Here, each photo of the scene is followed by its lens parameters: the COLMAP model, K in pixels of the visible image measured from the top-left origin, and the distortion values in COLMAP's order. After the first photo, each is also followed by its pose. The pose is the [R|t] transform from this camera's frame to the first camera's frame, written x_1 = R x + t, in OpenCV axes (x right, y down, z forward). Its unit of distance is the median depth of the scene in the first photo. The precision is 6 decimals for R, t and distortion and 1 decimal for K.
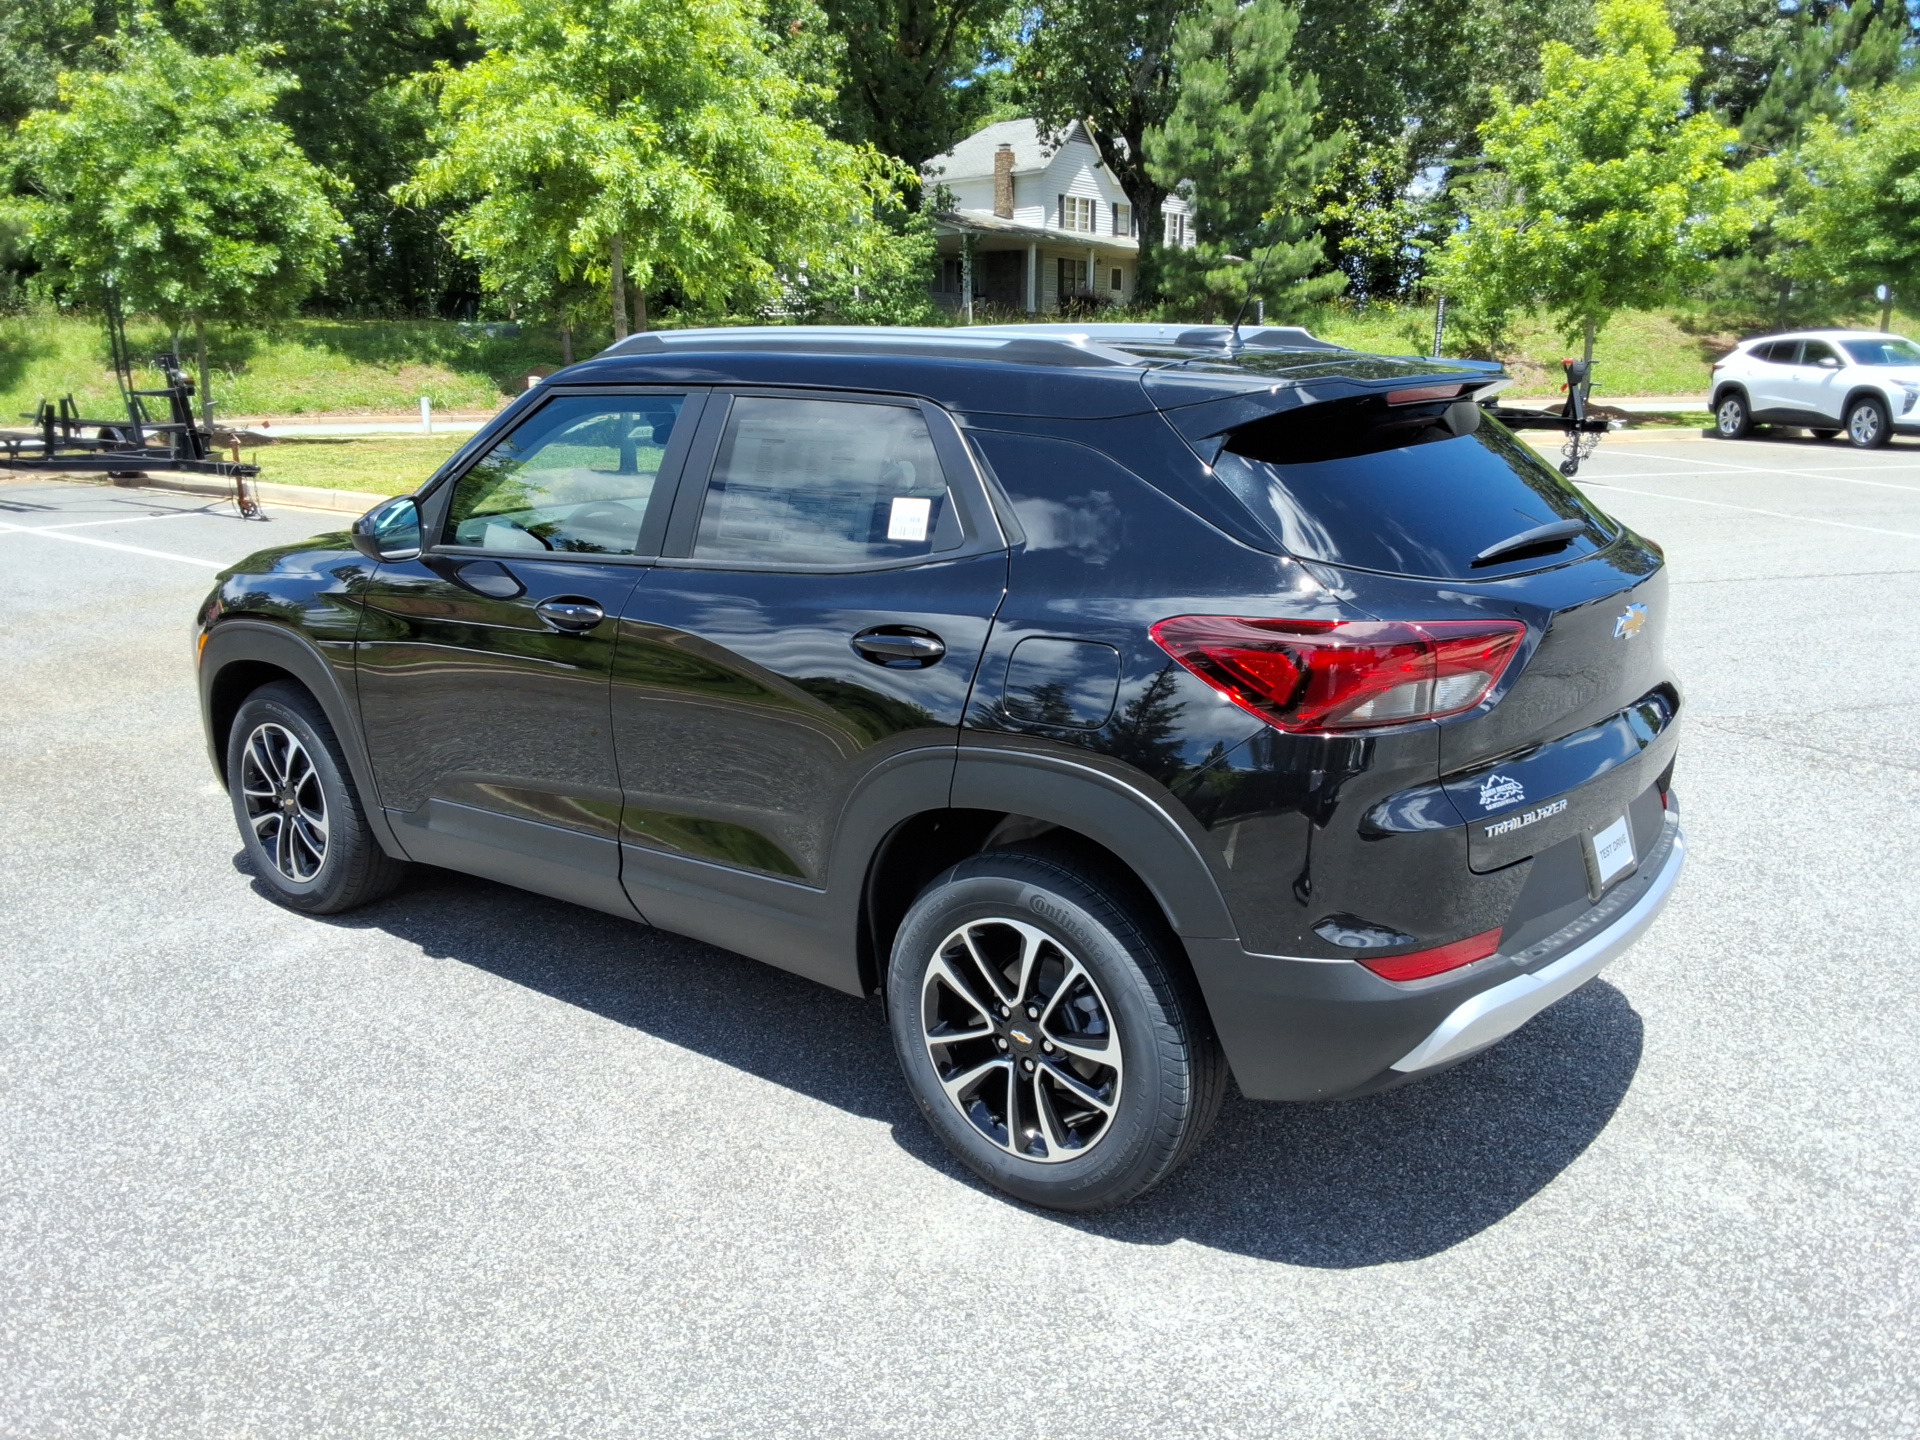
lens RADIAL K [[1541.9, 0, 970.7], [0, 1541.9, 710.4], [0, 0, 1]] dist [0.080097, -0.127589]
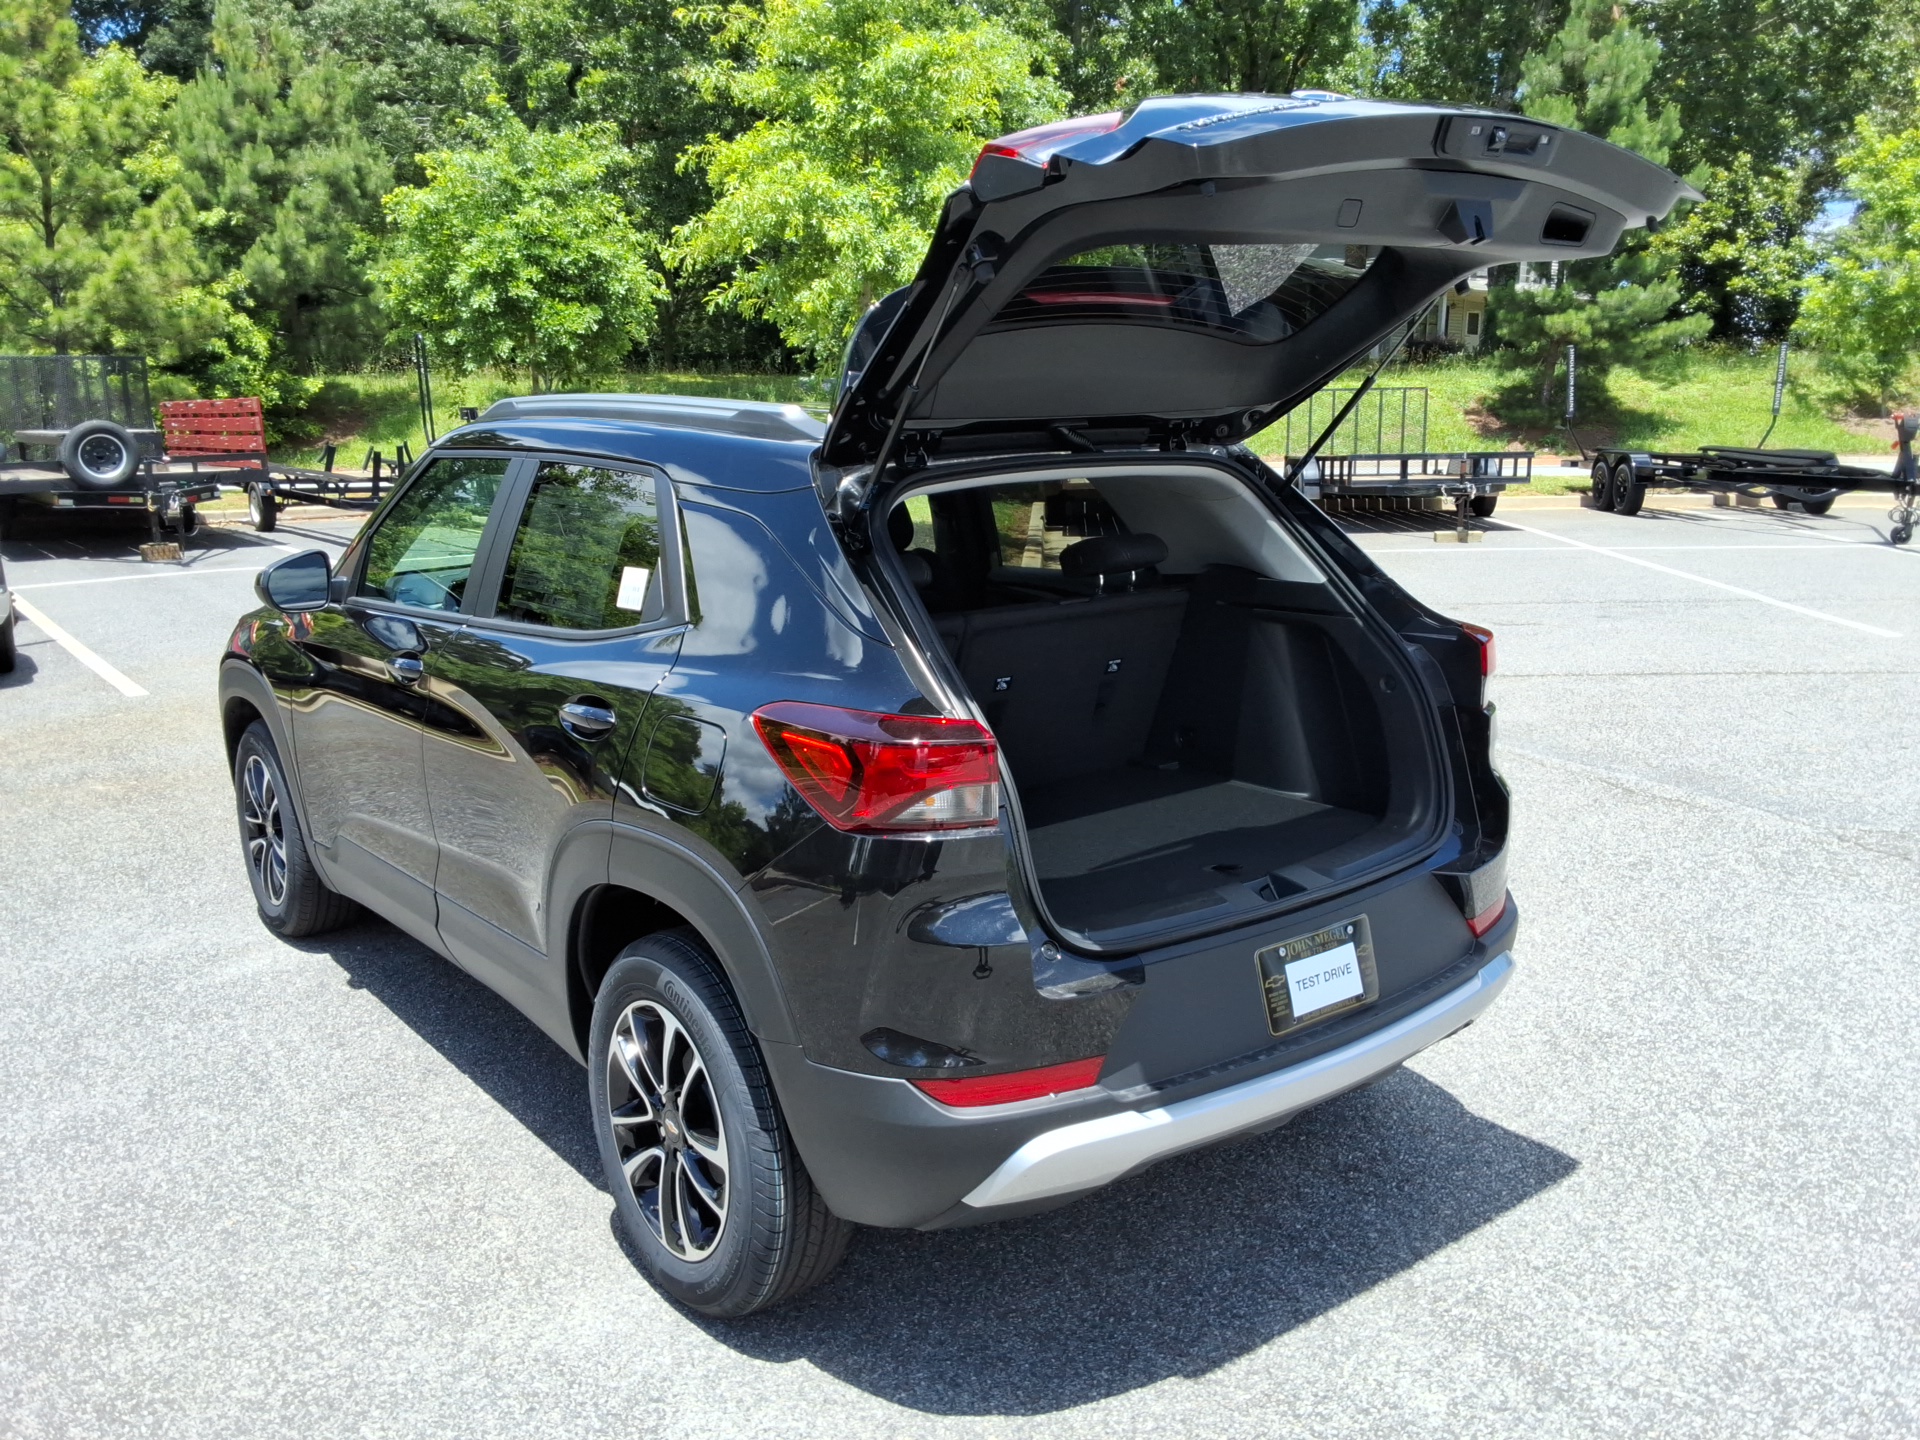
lens RADIAL K [[1541.9, 0, 971.3], [0, 1541.9, 713.0], [0, 0, 1]] dist [0.080097, -0.127589]
pose [[0.974072, 0.046193, -0.221470, 0.054040], [-0.052277, 0.998397, -0.021686, -0.004788], [0.220113, 0.032701, 0.974926, 0.010255]]
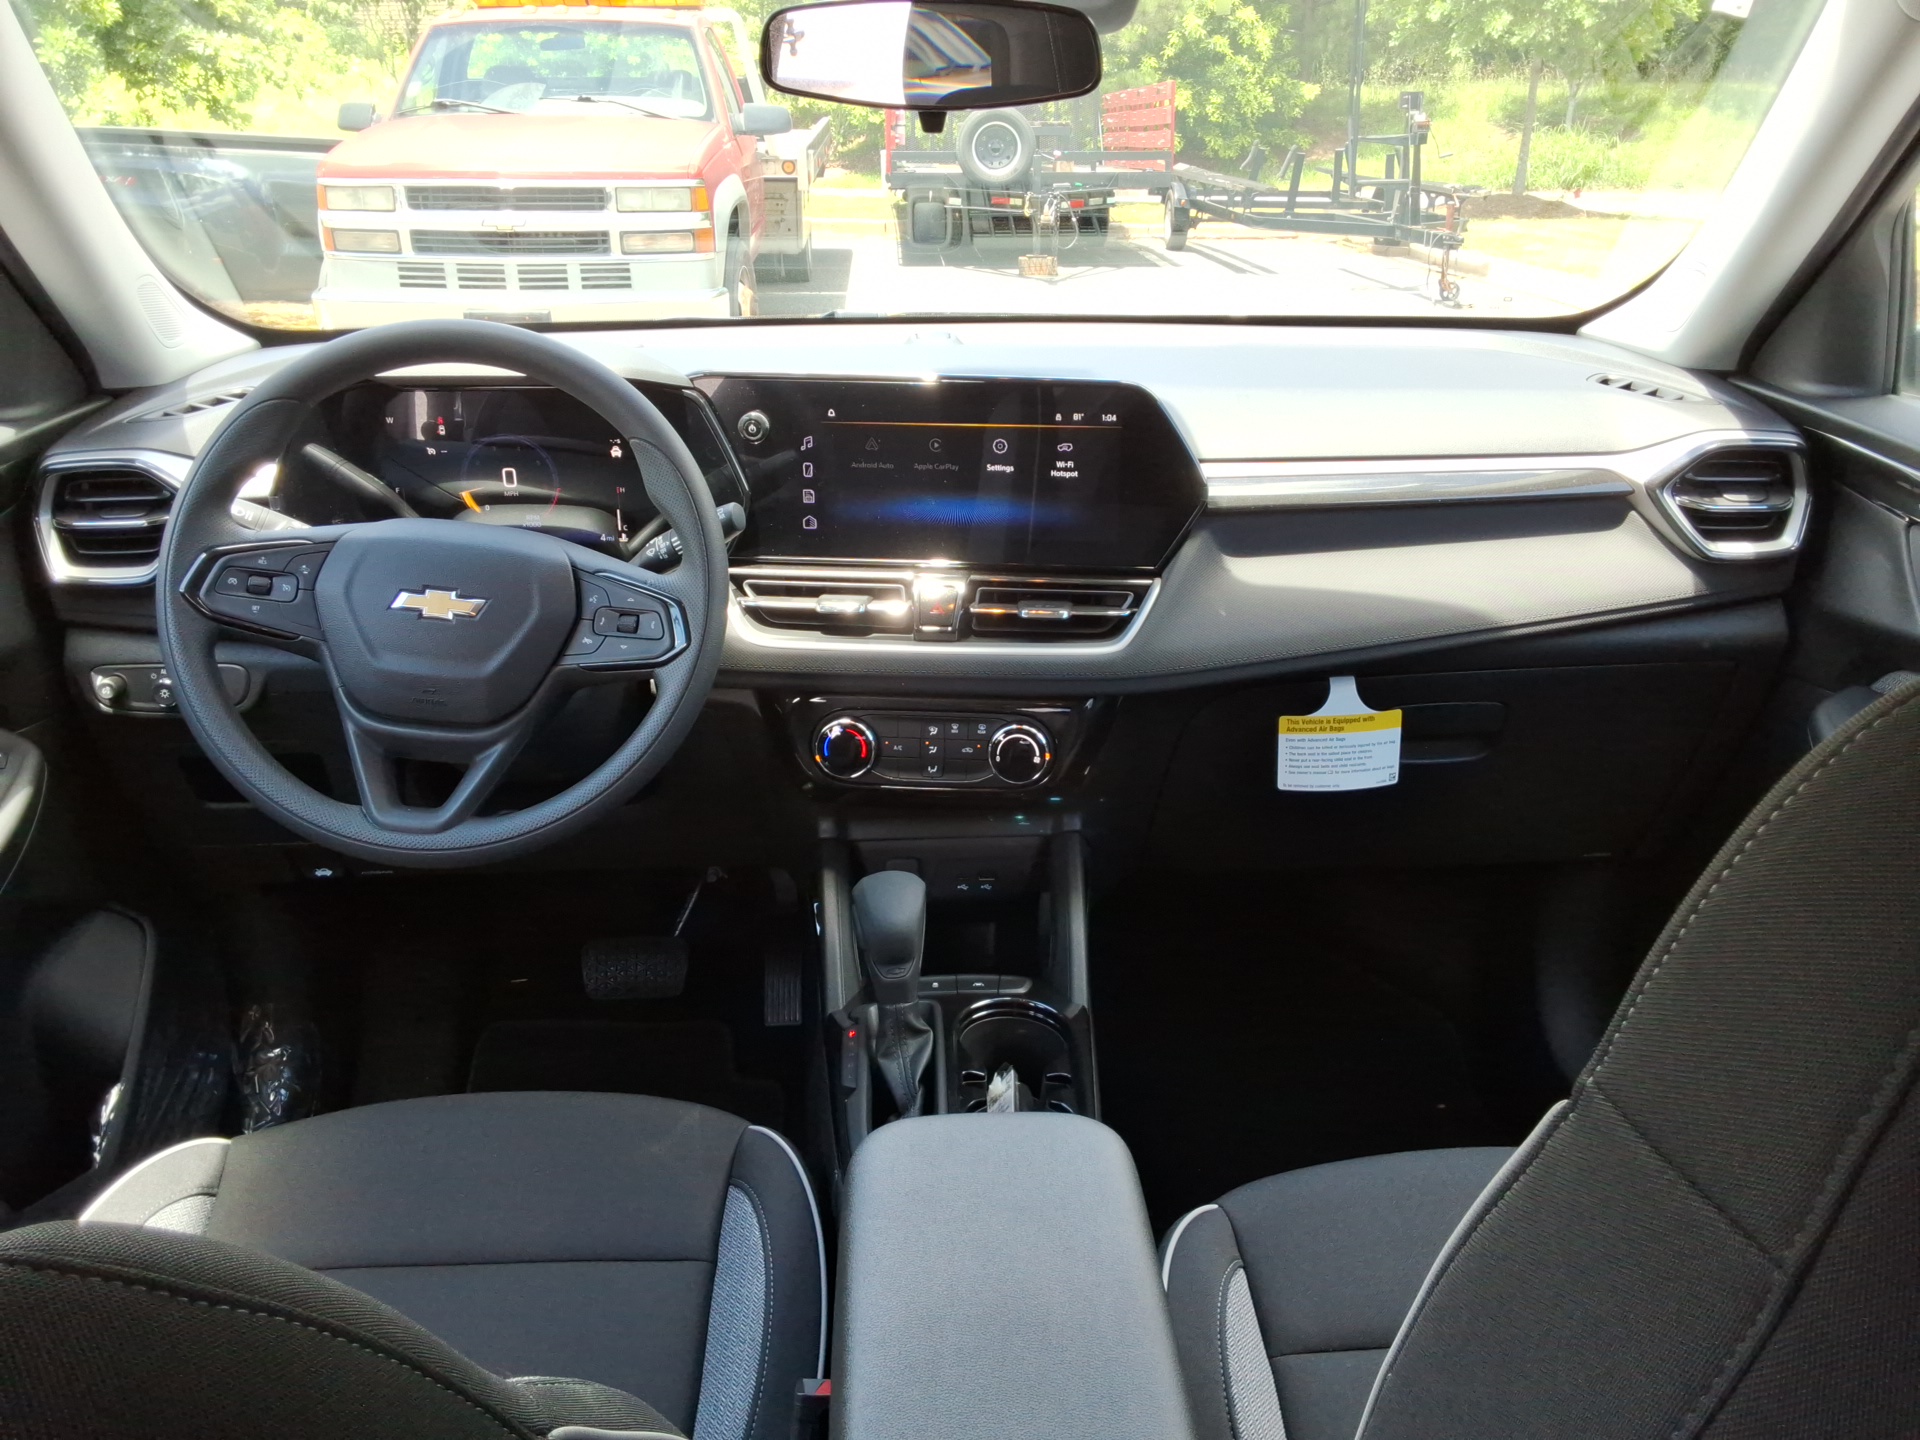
lens RADIAL K [[1541.9, 0, 981.3], [0, 1541.9, 724.0], [0, 0, 1]] dist [0.080097, -0.127589]
pose [[0.660629, 0.284640, -0.694658, 0.003352], [-0.187230, 0.958562, 0.214717, -0.026998], [0.726990, -0.011787, 0.686547, 0.169799]]
